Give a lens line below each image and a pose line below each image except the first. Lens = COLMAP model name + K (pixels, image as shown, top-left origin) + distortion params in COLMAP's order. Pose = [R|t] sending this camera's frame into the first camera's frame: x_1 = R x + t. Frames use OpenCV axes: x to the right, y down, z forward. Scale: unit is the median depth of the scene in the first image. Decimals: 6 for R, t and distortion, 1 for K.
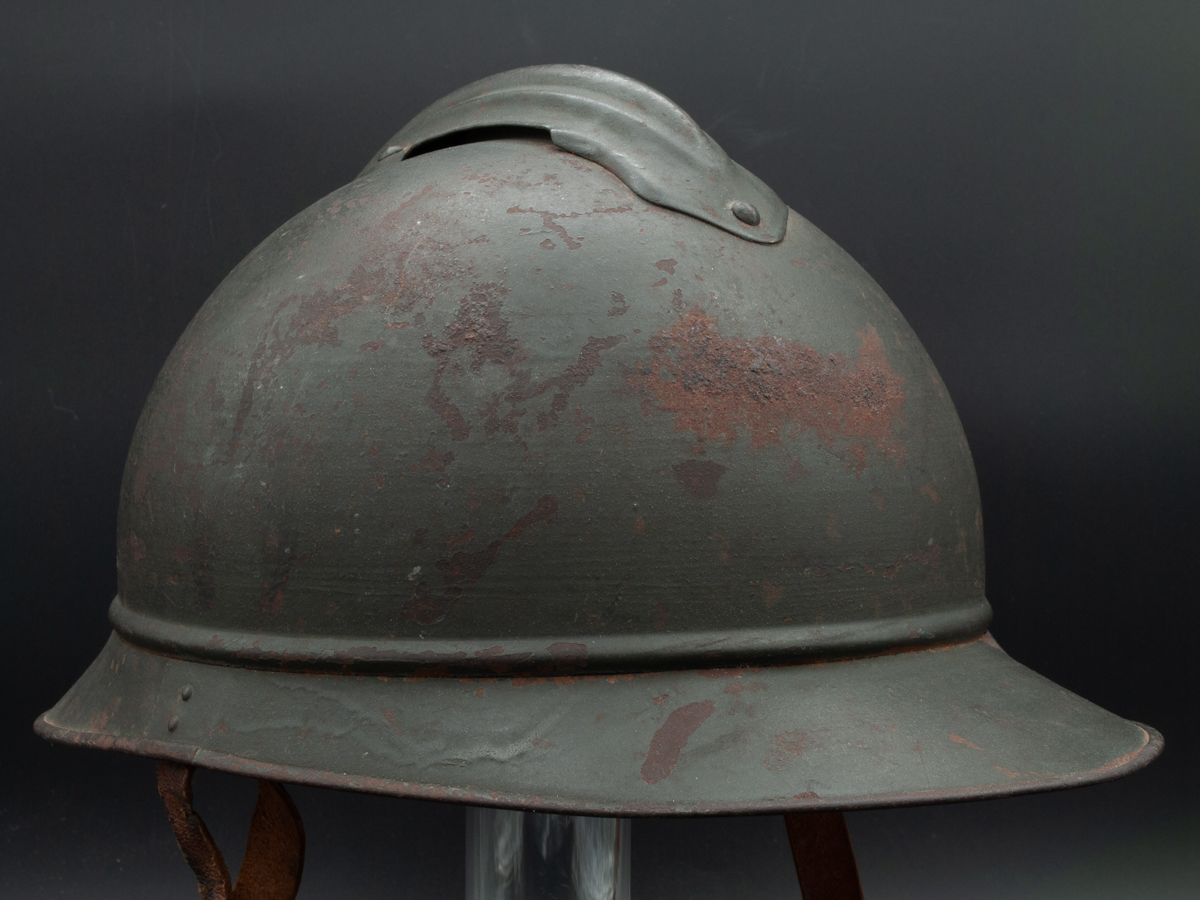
lens RADIAL K [[2587.3, 0, 595.6], [0, 2587.3, 446.6], [0, 0, 1]] dist [0.011934, 0.000000]
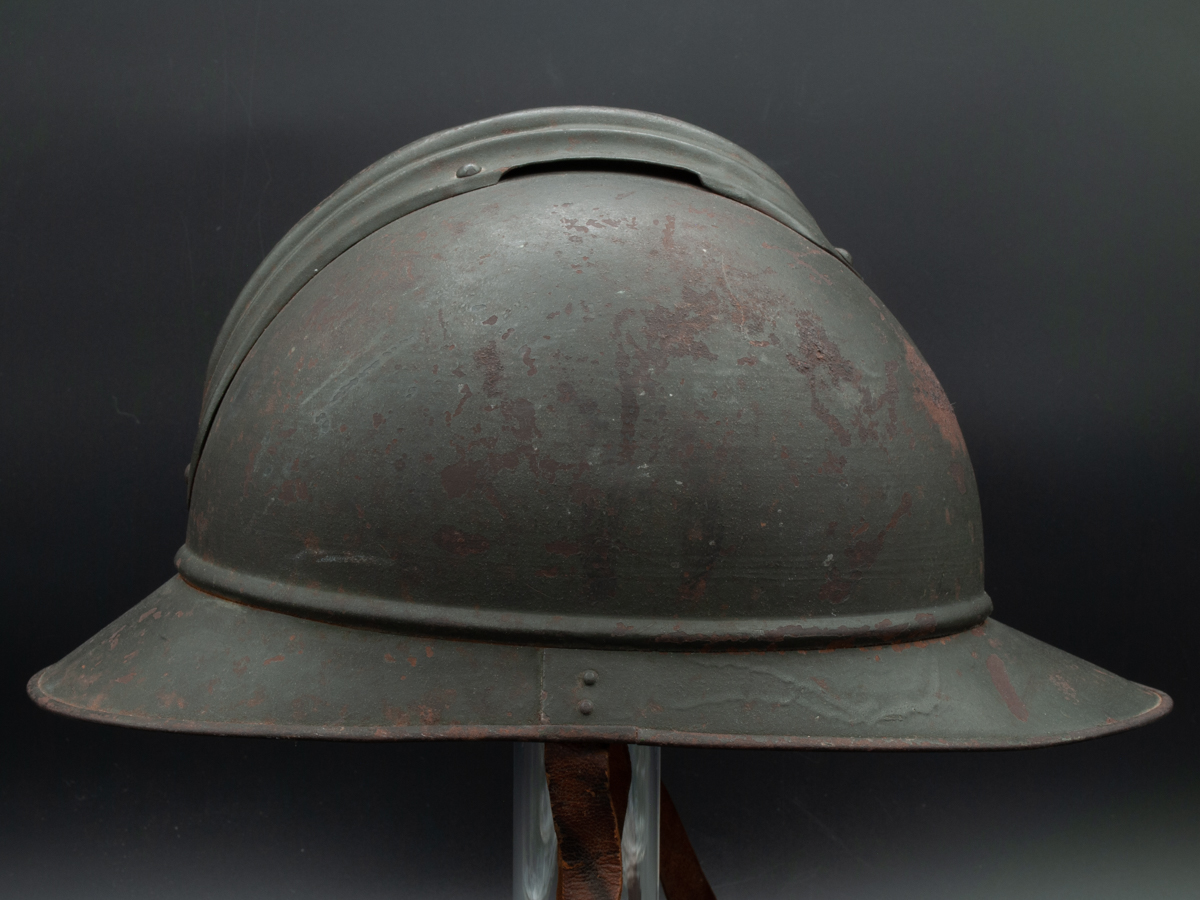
lens RADIAL K [[2407.2, 0, 598.6], [0, 2407.2, 447.6], [0, 0, 1]] dist [-0.005315, 0.000000]
pose [[0.678068, 0.006796, 0.734967, -0.917256], [-0.016809, 0.999839, 0.006263, -0.006522], [-0.734807, -0.016601, 0.678073, 0.335421]]
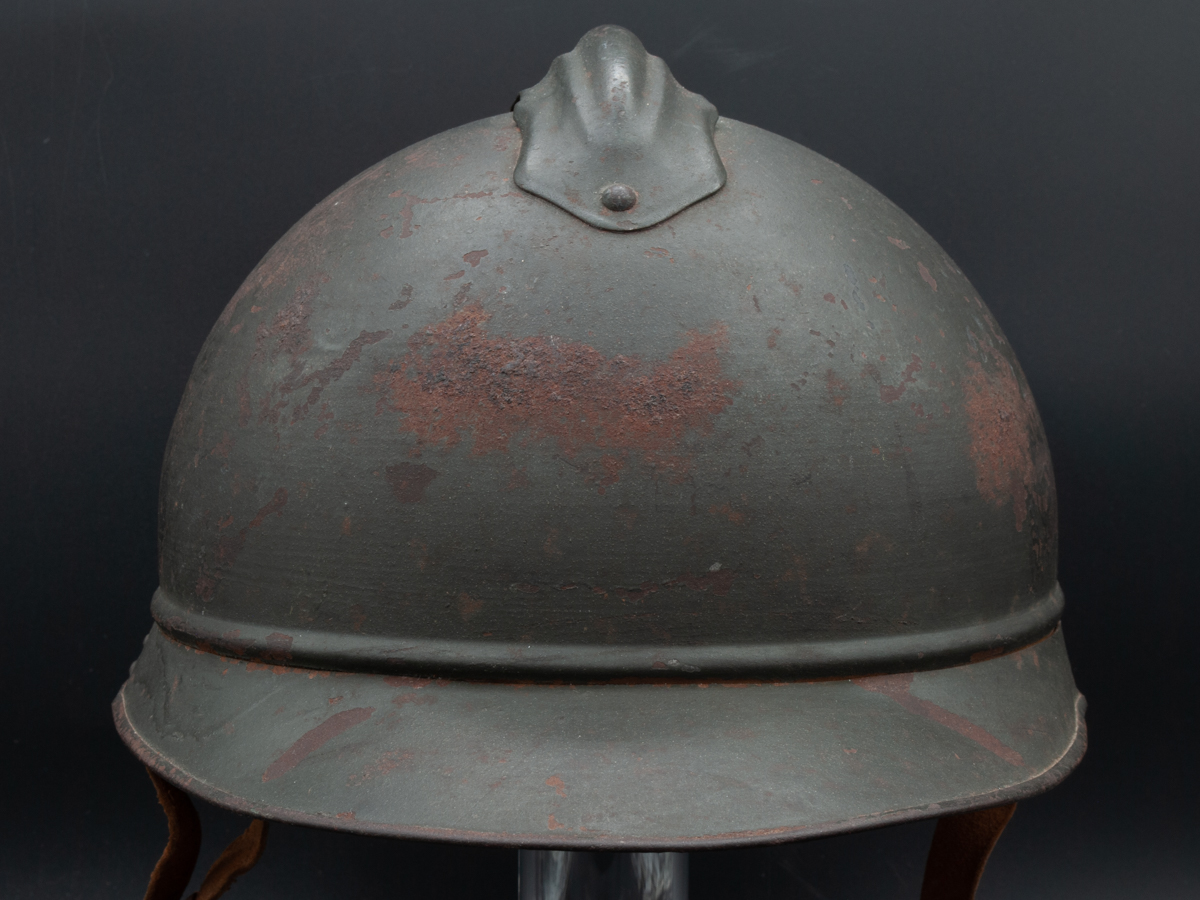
lens RADIAL K [[3053.8, 0, 598.7], [0, 3053.8, 459.1], [0, 0, 1]] dist [0.015718, 0.000000]
pose [[0.756163, 0.073557, -0.650236, 0.832257], [-0.032740, 0.996670, 0.074674, -0.083680], [0.653564, -0.035178, 0.756053, 0.170484]]
